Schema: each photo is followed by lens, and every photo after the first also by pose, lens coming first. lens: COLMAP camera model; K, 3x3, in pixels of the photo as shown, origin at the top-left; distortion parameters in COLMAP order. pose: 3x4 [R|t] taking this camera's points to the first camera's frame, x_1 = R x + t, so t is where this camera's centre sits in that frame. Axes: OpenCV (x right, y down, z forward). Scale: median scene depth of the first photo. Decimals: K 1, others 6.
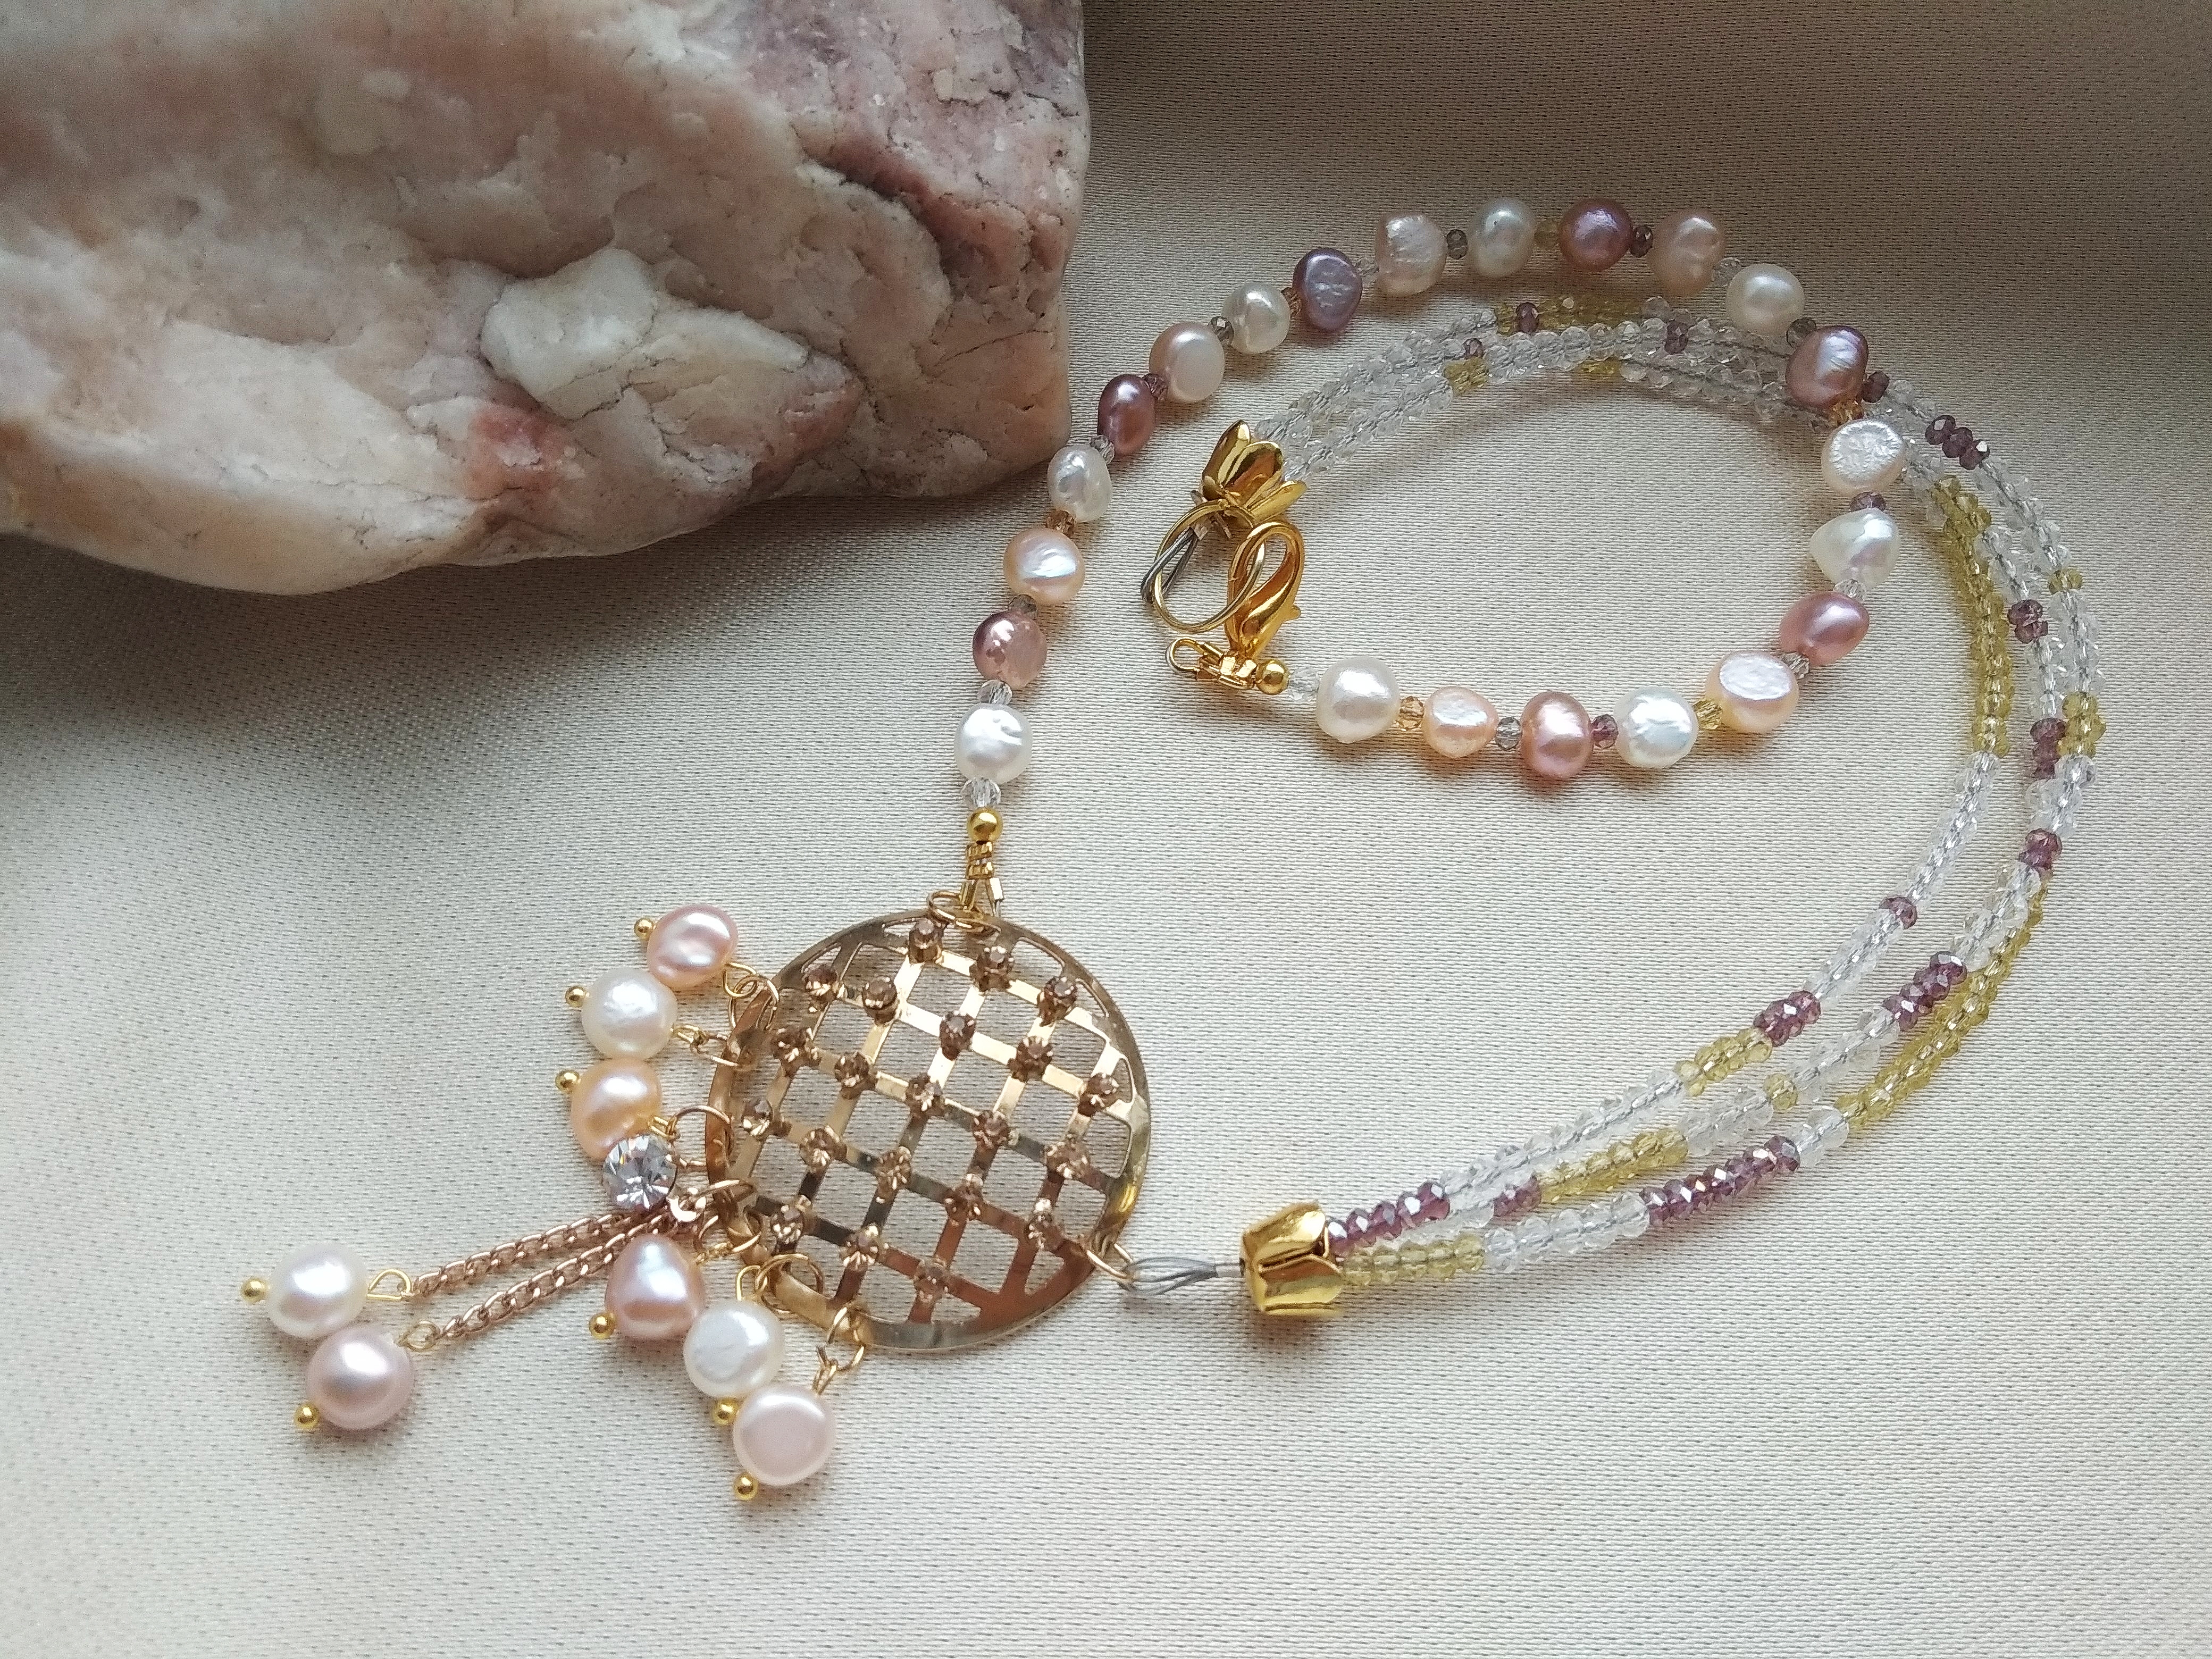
lens RADIAL K [[1877.6, 0, 1105.9], [0, 1877.6, 839.6], [0, 0, 1]] dist [0.052707, -0.158962]
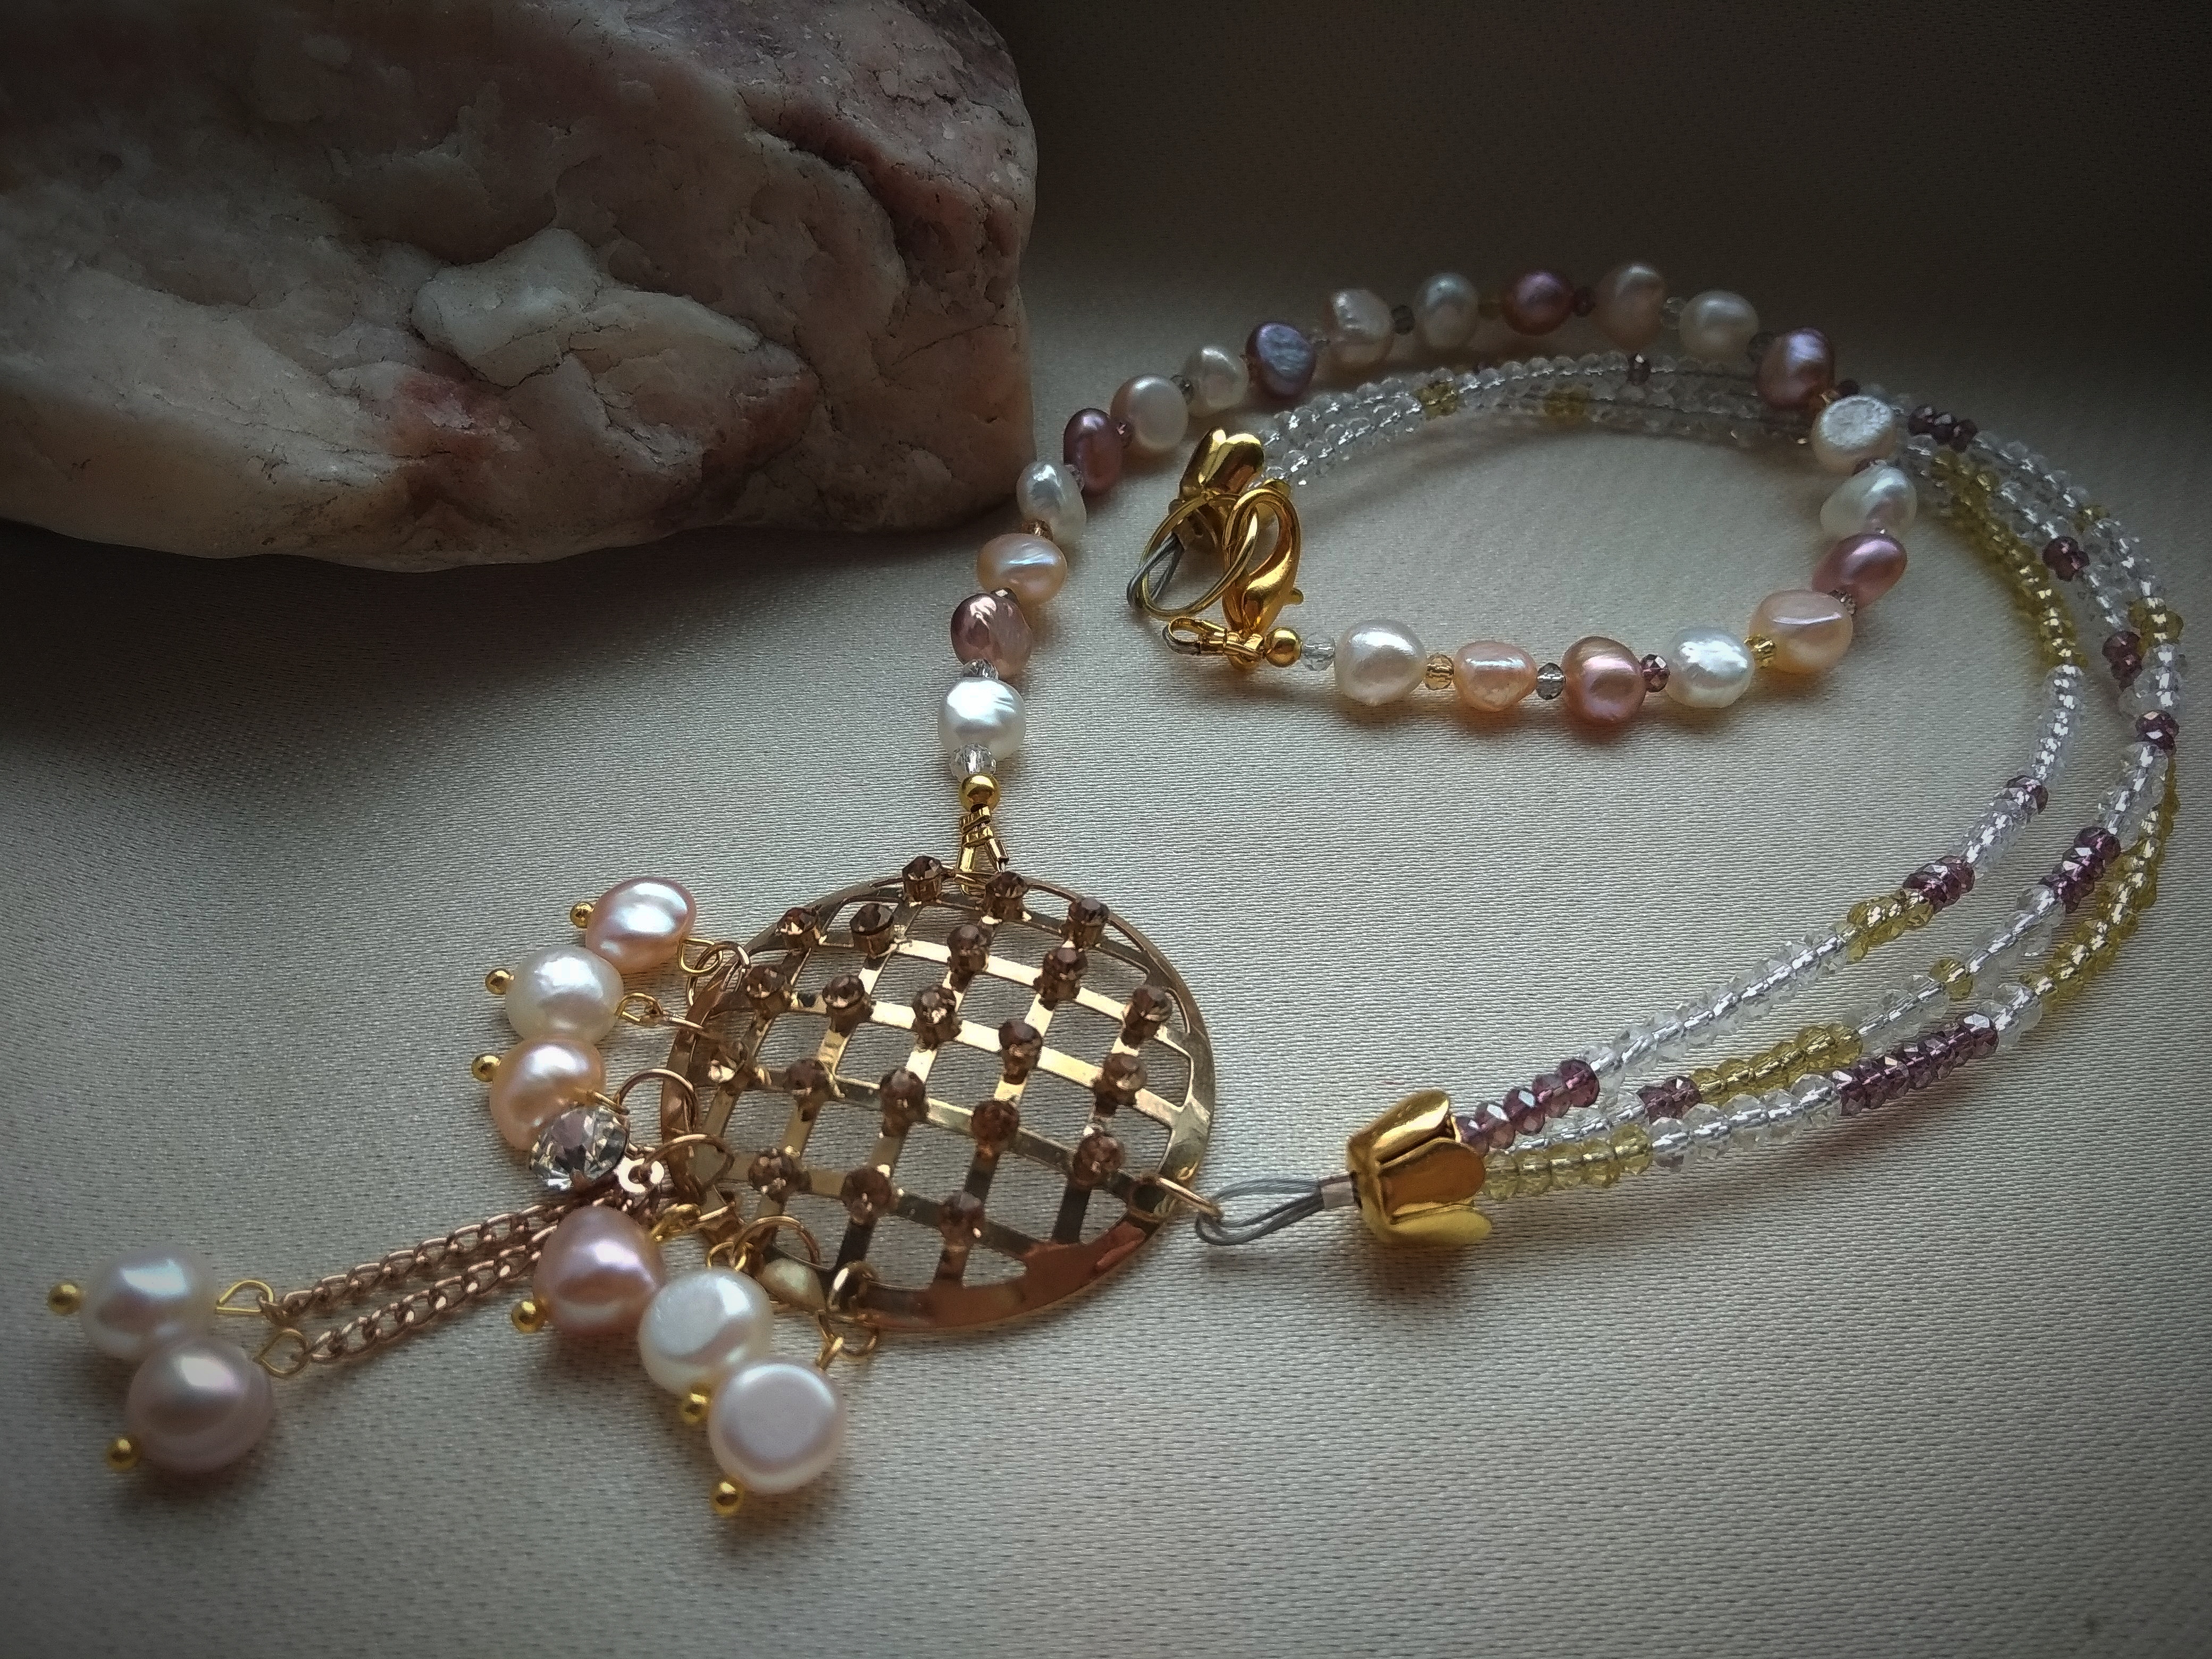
lens RADIAL K [[1877.6, 0, 1101.0], [0, 1877.6, 837.3], [0, 0, 1]] dist [0.052707, -0.158962]
pose [[0.995405, -0.077466, 0.056275, -0.062231], [0.092362, 0.931790, -0.351050, 0.339287], [-0.025242, 0.354635, 0.934664, 0.204647]]
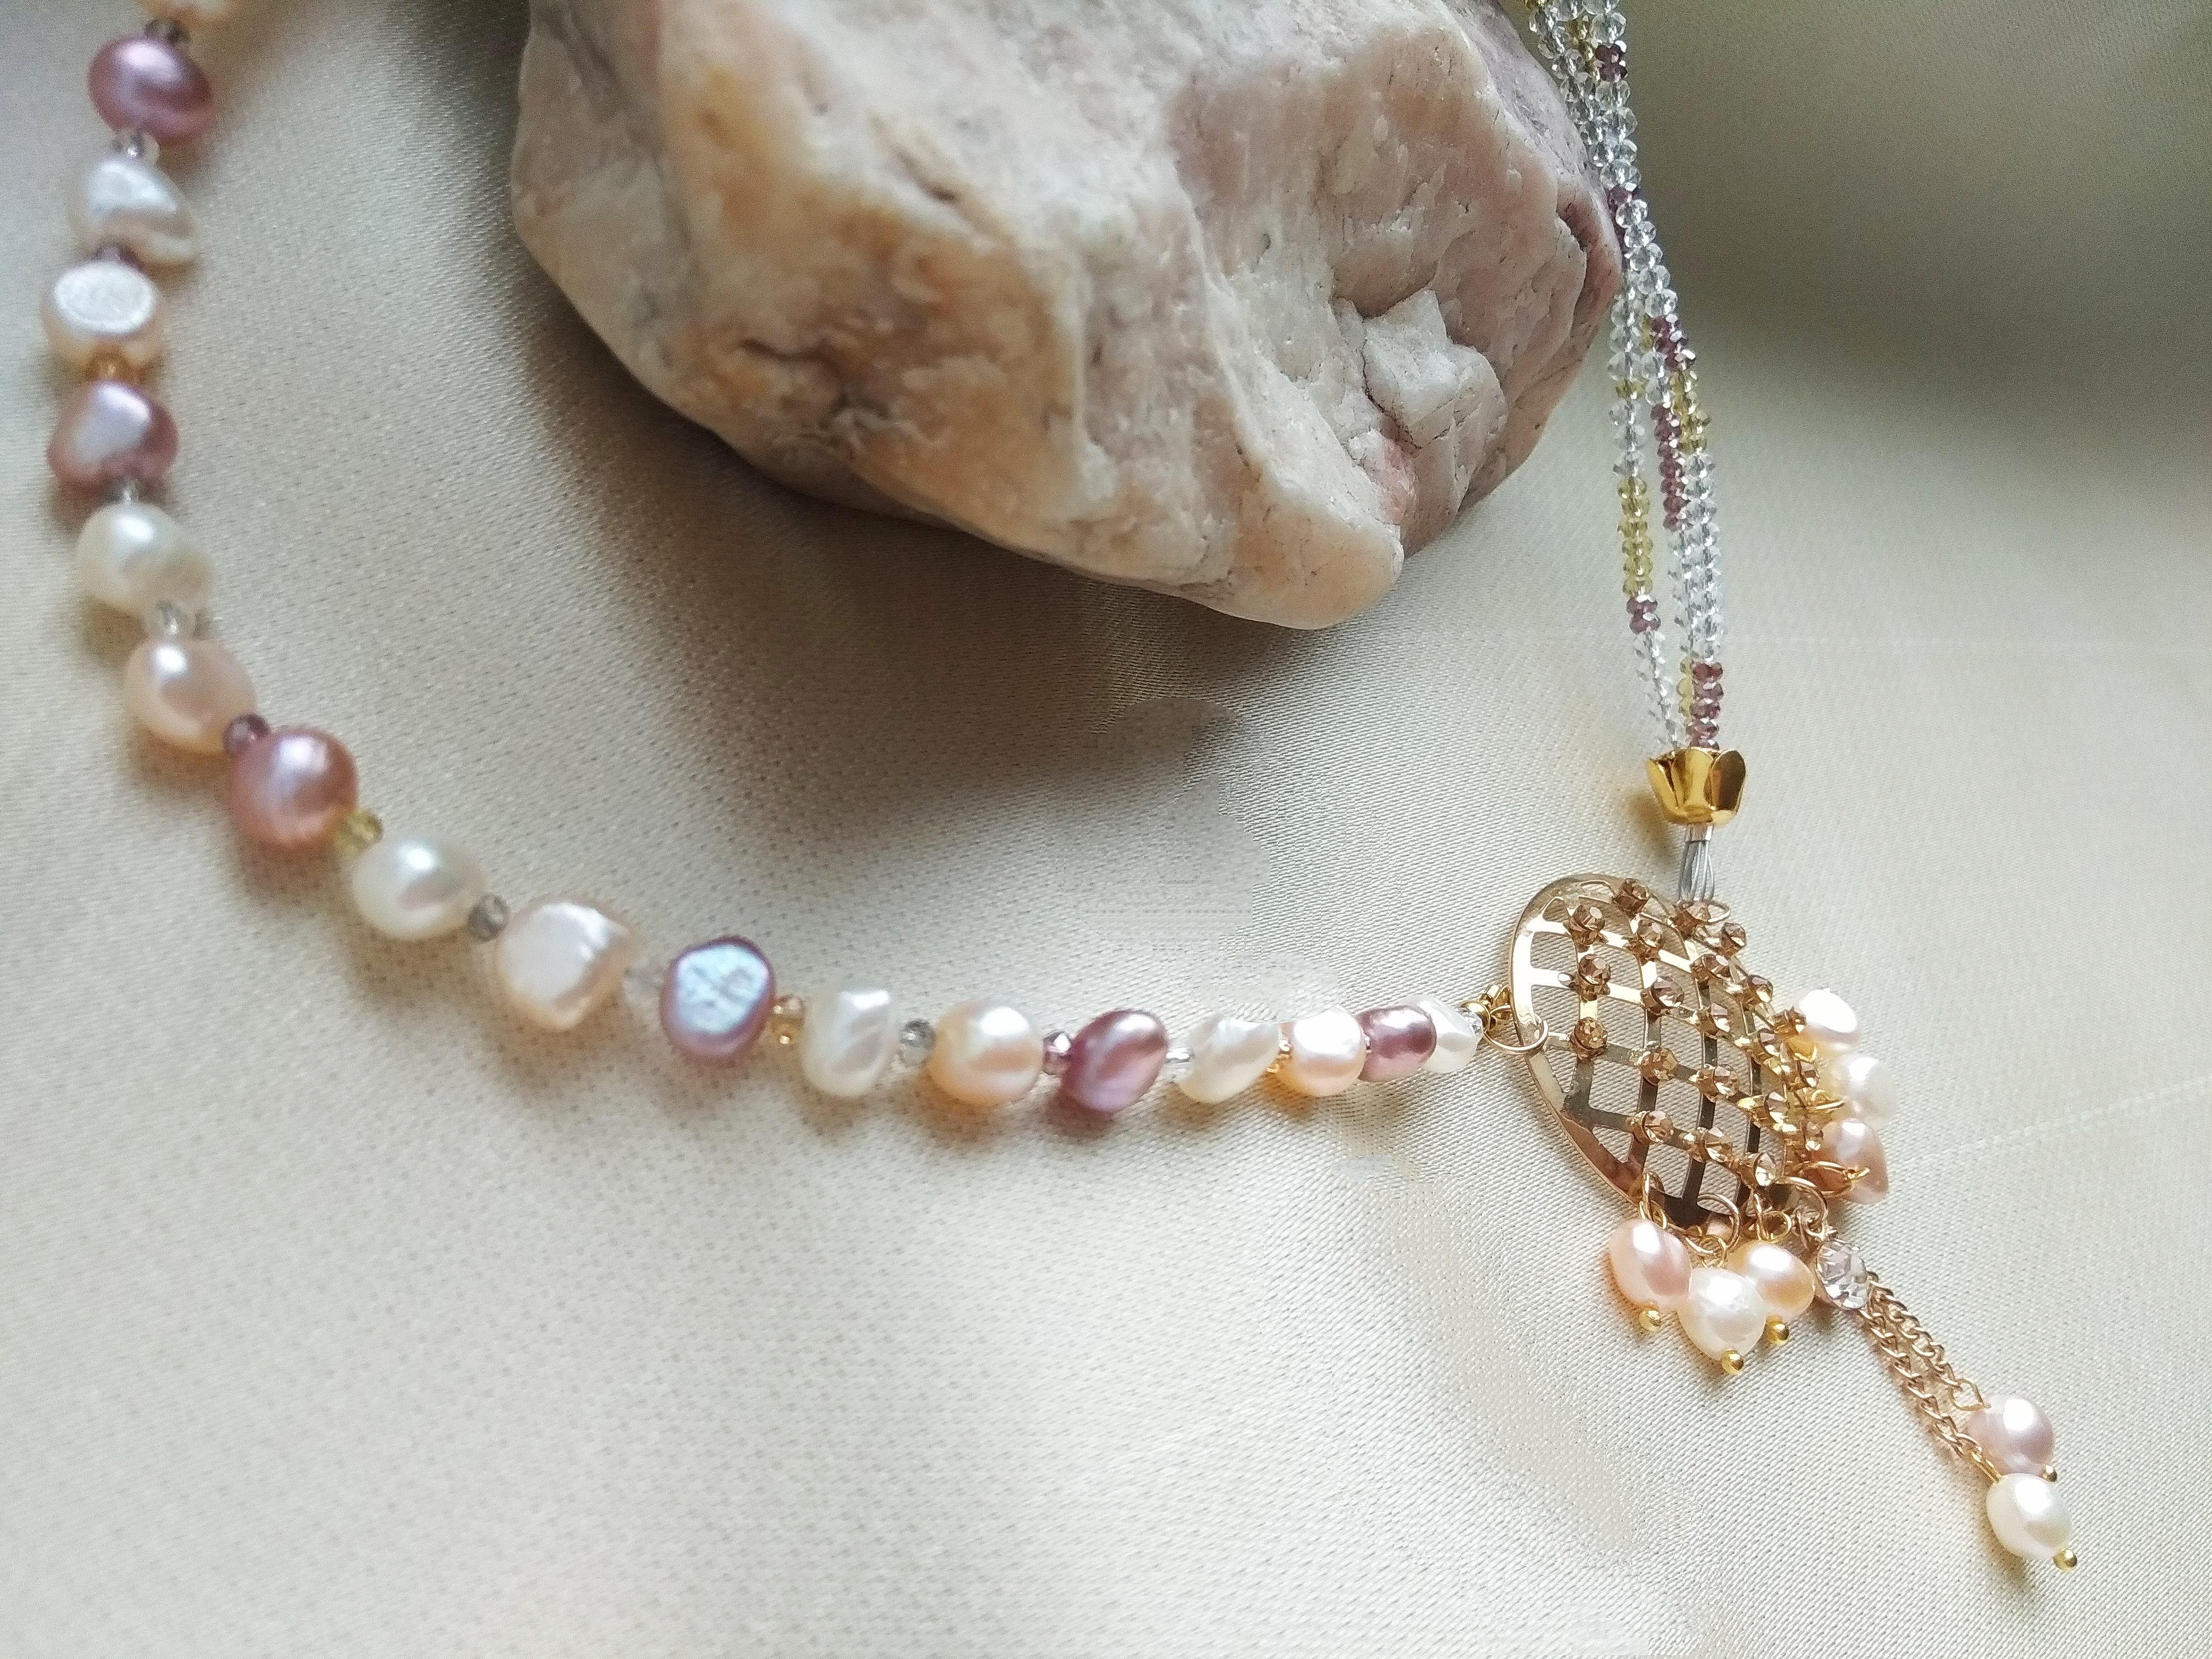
lens RADIAL K [[1877.6, 0, 1098.9], [0, 1877.6, 837.2], [0, 0, 1]] dist [0.052707, -0.158962]
pose [[0.778084, -0.166261, 0.605758, -1.125188], [0.183054, 0.982496, 0.034533, -0.074030], [-0.600896, 0.084017, 0.794900, 0.273332]]
